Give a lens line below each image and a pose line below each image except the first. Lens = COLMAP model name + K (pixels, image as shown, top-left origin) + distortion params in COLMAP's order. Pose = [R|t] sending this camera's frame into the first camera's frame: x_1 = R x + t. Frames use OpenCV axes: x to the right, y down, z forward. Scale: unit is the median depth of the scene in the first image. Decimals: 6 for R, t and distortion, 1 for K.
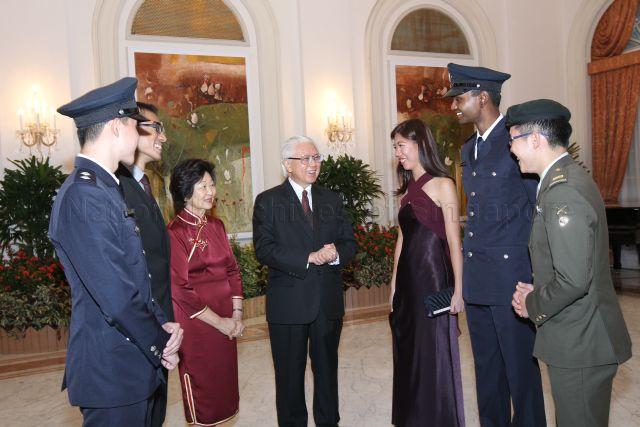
lens RADIAL K [[613.7, 0, 320.0], [0, 613.7, 213.5], [0, 0, 1]] dist [-0.006001, 0.015039]
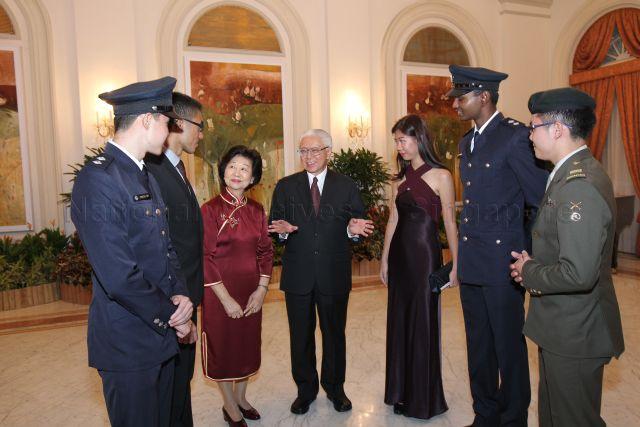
lens RADIAL K [[487.2, 0, 320.0], [0, 487.2, 213.5], [0, 0, 1]] dist [-0.051597, 0.054017]
pose [[0.998445, 0.023850, -0.050391, 0.009376], [-0.021982, 0.999063, 0.037293, -0.001990], [0.051233, -0.036127, 0.998033, 0.043977]]
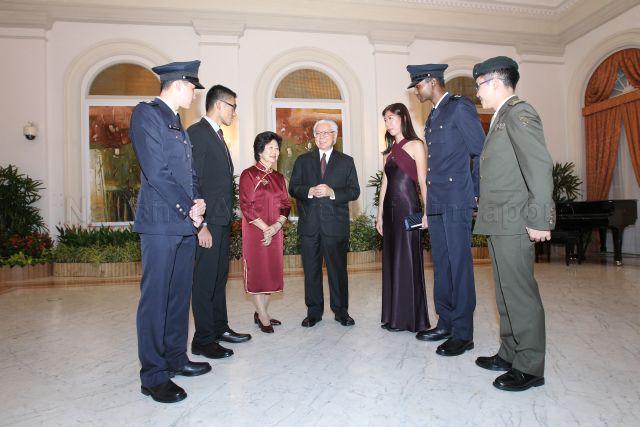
lens RADIAL K [[376.0, 0, 319.6], [0, 376.0, 216.1], [0, 0, 1]] dist [-0.059063, 0.024724]
pose [[0.964972, 0.019530, -0.261626, 0.091729], [-0.029169, 0.999029, -0.033011, 0.068326], [0.260728, 0.039486, 0.964605, 0.028250]]
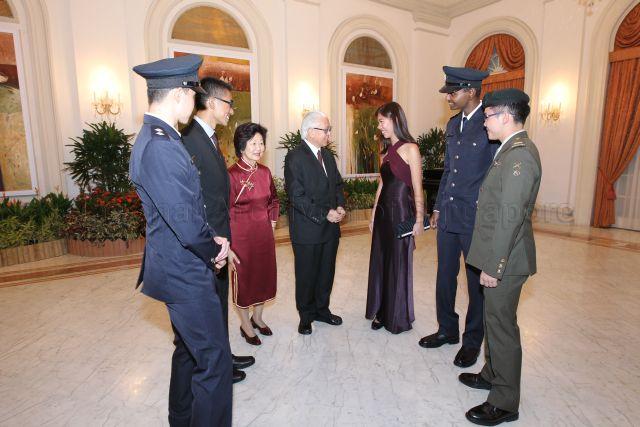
lens RADIAL K [[376.0, 0, 319.6], [0, 376.0, 216.1], [0, 0, 1]] dist [-0.059063, 0.024724]
pose [[0.991991, 0.018681, 0.124916, -0.060353], [-0.033730, 0.992265, 0.119468, 0.005279], [-0.121718, -0.122725, 0.984948, 0.054502]]
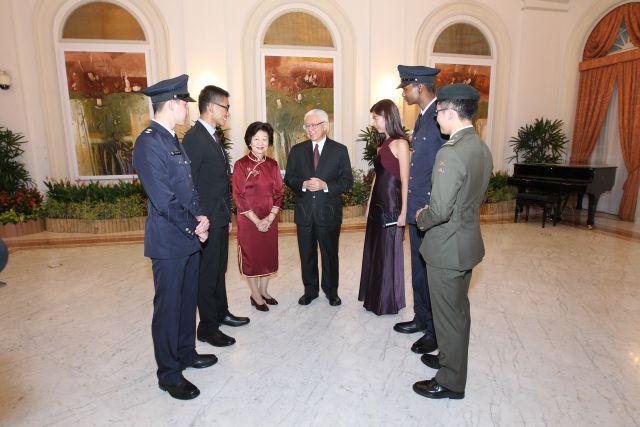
lens RADIAL K [[376.0, 0, 319.6], [0, 376.0, 216.1], [0, 0, 1]] dist [-0.059063, 0.024724]
pose [[0.972939, 0.080796, -0.216476, 0.085586], [-0.046957, 0.986461, 0.157131, -0.002339], [0.226241, -0.142714, 0.963560, 0.011633]]
